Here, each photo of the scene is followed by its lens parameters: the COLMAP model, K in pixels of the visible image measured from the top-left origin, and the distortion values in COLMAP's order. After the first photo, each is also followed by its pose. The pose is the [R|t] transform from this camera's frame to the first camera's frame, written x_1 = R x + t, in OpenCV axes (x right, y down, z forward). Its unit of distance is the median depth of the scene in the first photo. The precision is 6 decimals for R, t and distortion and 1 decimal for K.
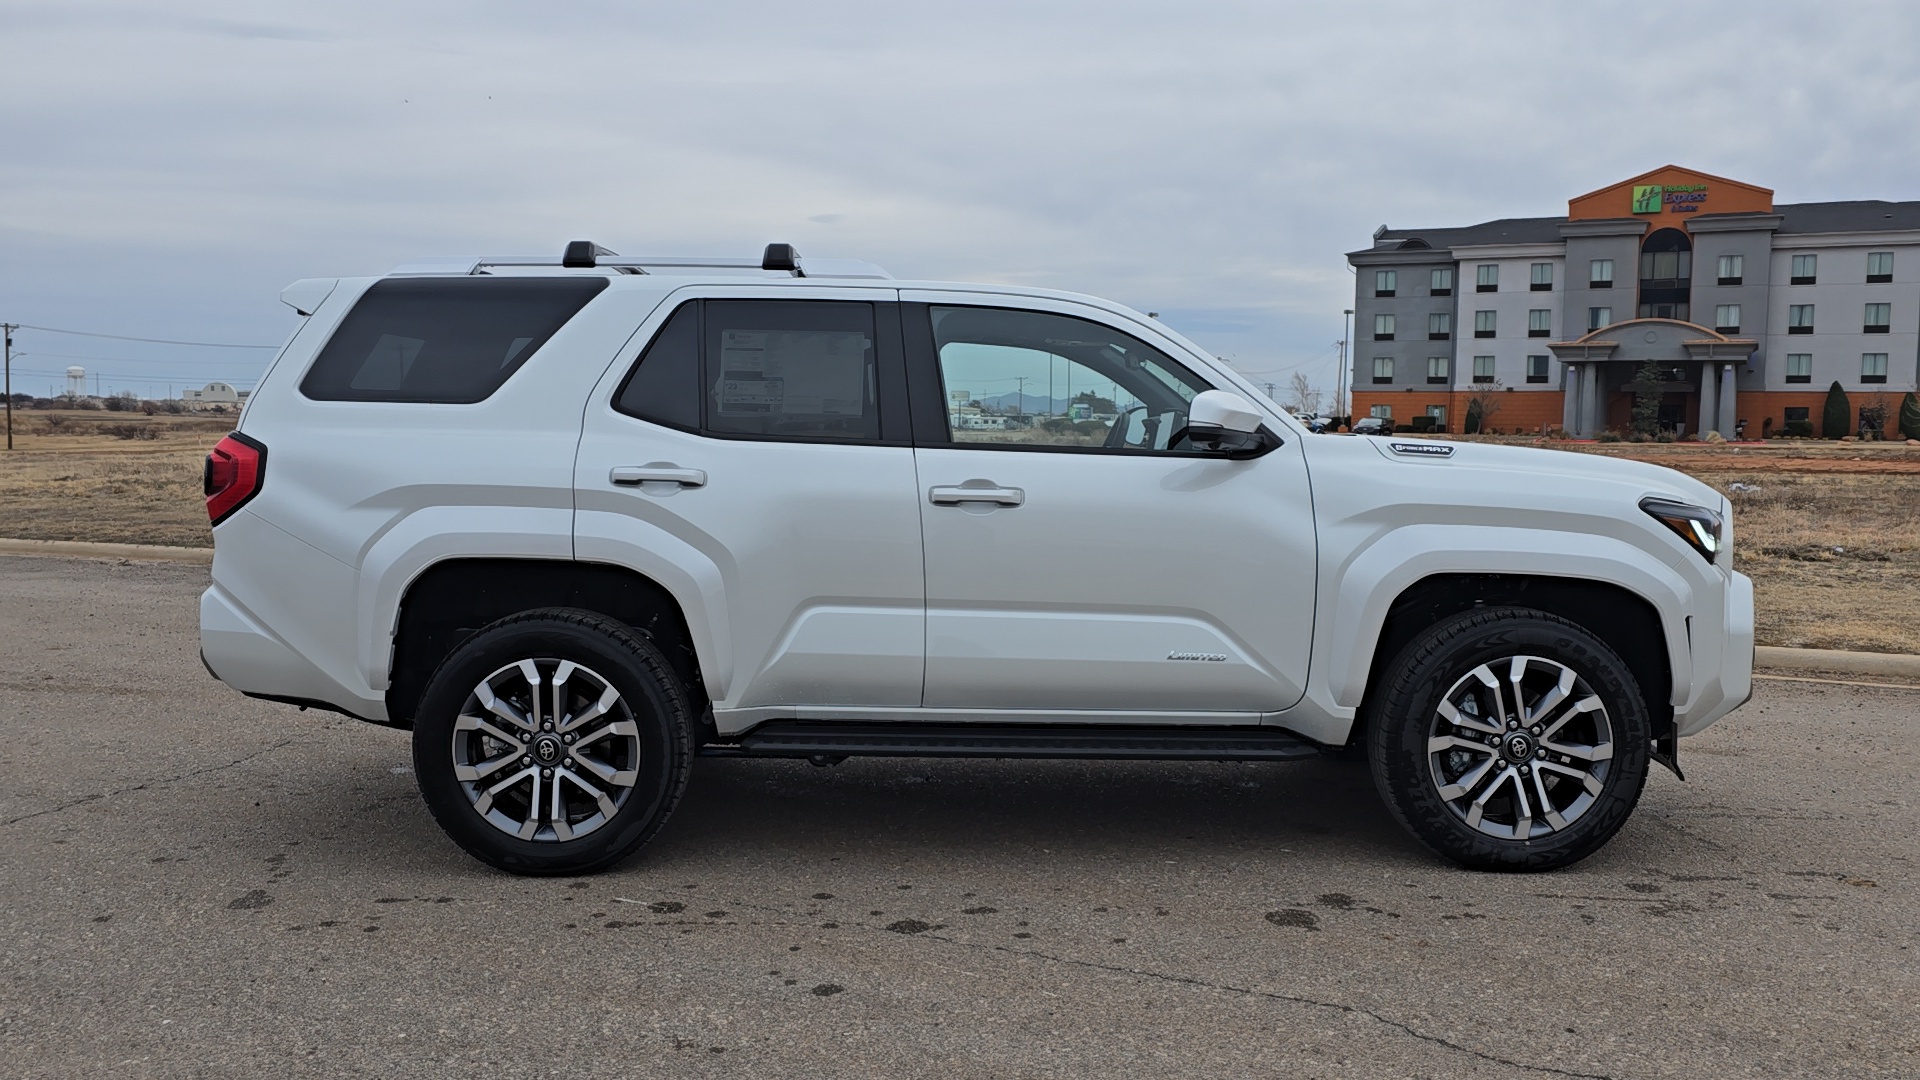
lens RADIAL K [[1592.6, 0, 965.2], [0, 1592.6, 532.7], [0, 0, 1]] dist [-0.007651, 0.017839]
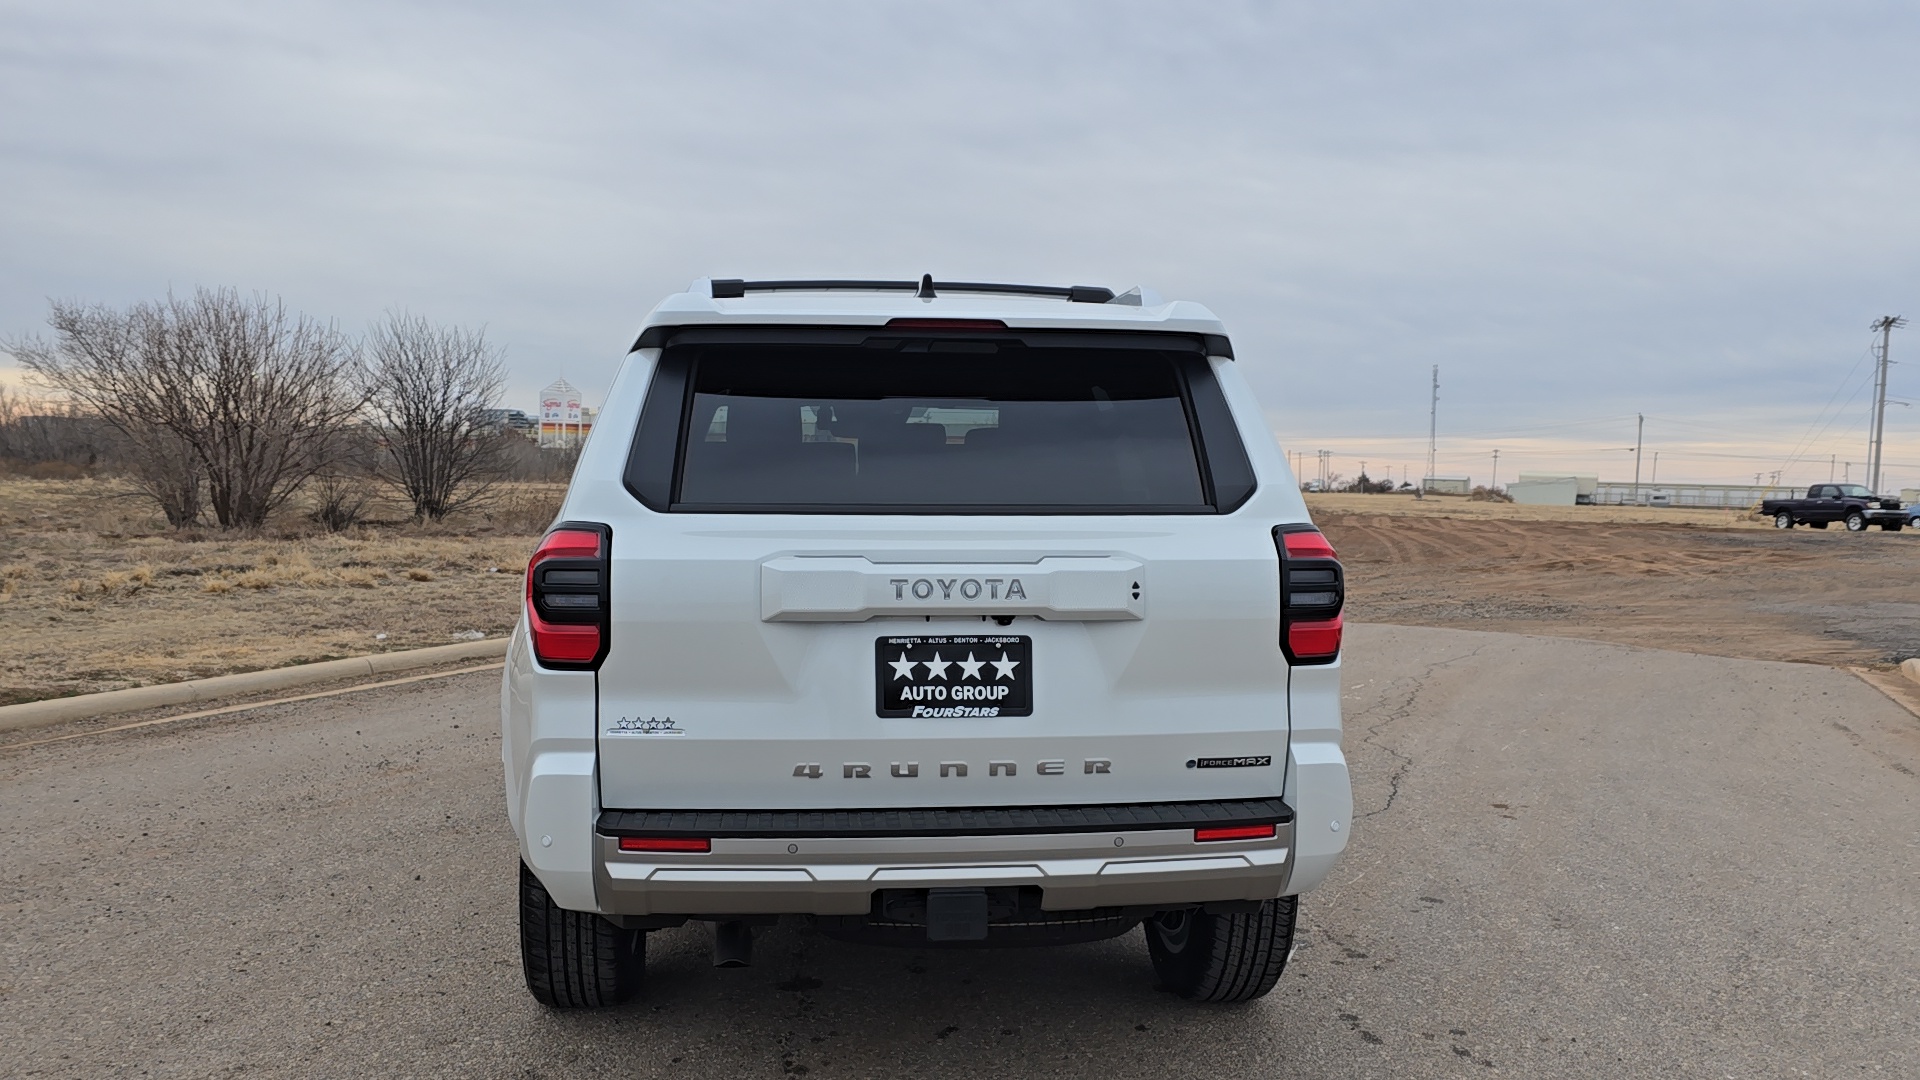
lens RADIAL K [[1592.6, 0, 963.6], [0, 1592.6, 523.8], [0, 0, 1]] dist [-0.007651, 0.017839]
pose [[-0.106164, -0.036915, 0.993663, -1.163844], [0.045595, 0.998079, 0.041951, -0.102652], [-0.993303, 0.049760, -0.104277, 1.247577]]
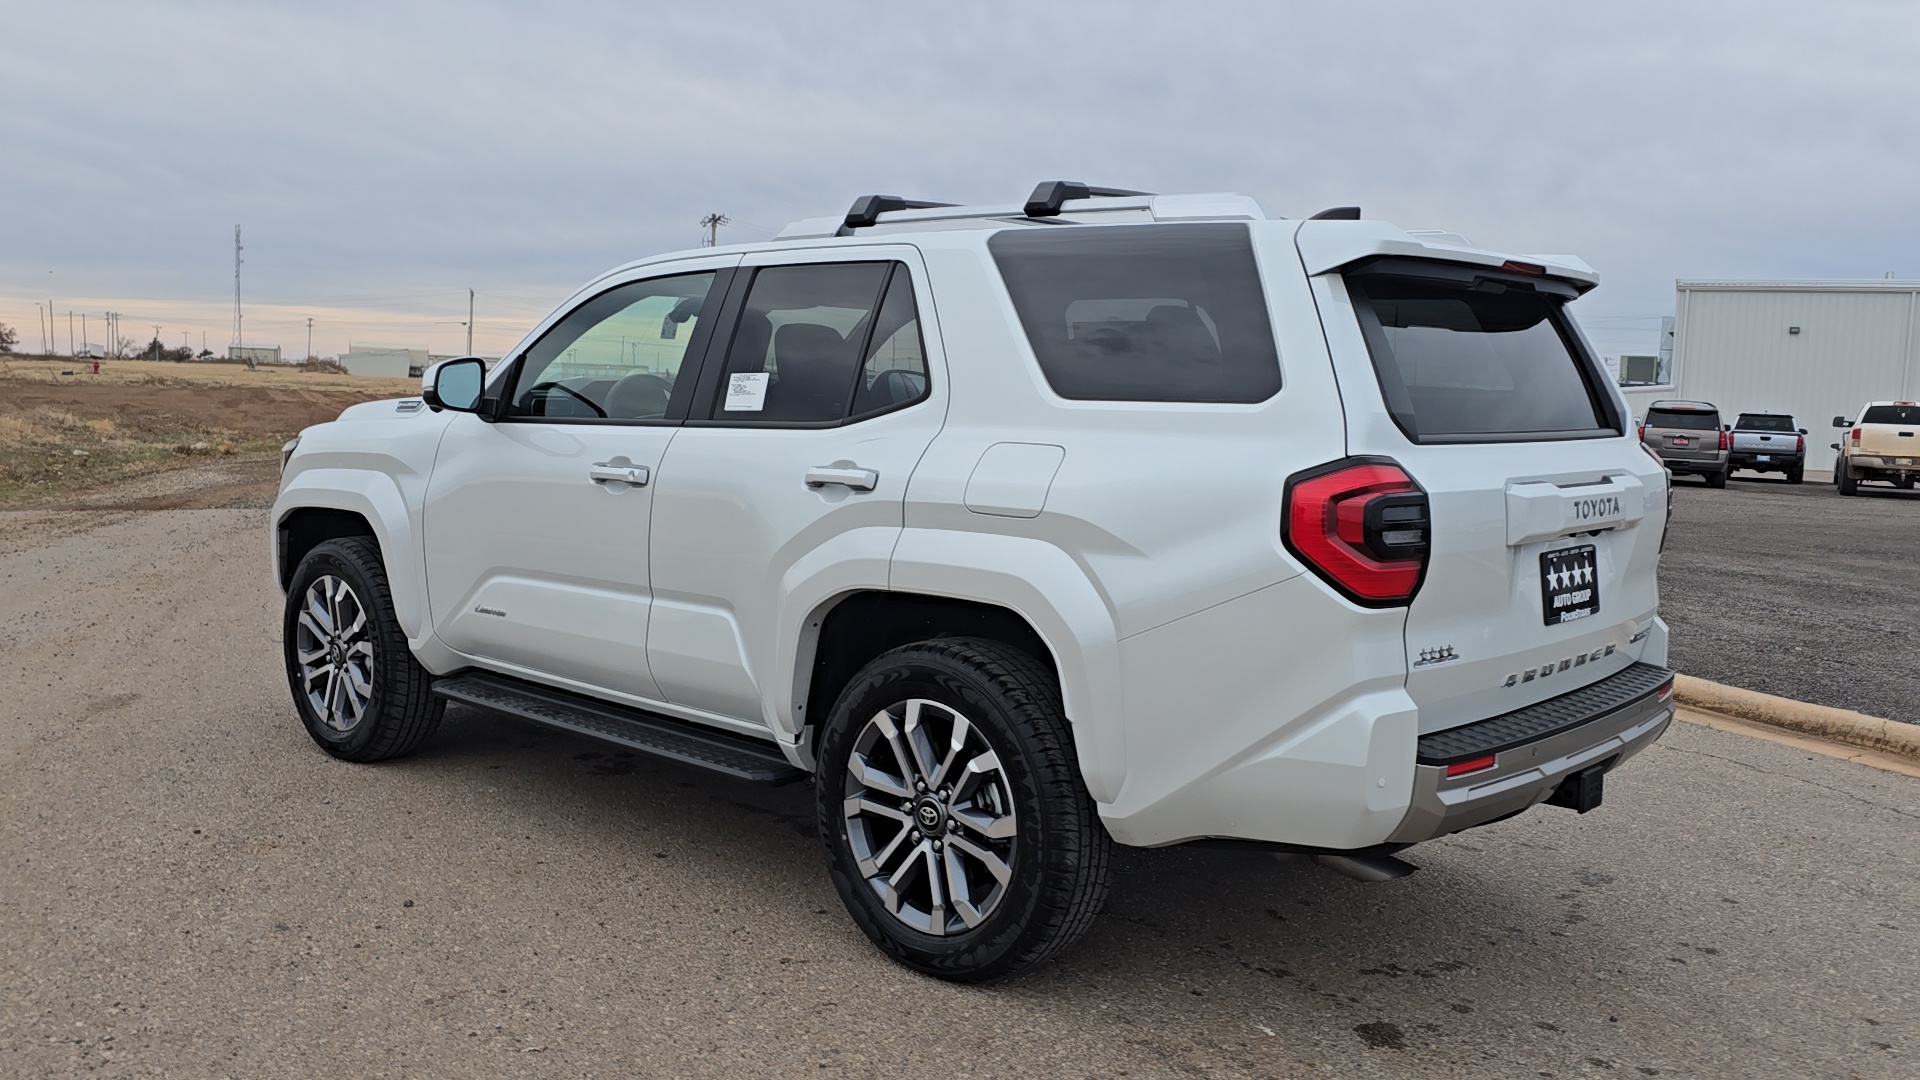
lens RADIAL K [[1592.6, 0, 972.3], [0, 1592.6, 523.4], [0, 0, 1]] dist [-0.007651, 0.017839]
pose [[-0.732475, -0.091825, 0.674573, -0.799509], [0.006123, 0.989933, 0.141402, -0.149485], [-0.680767, 0.107704, -0.724539, 1.934574]]
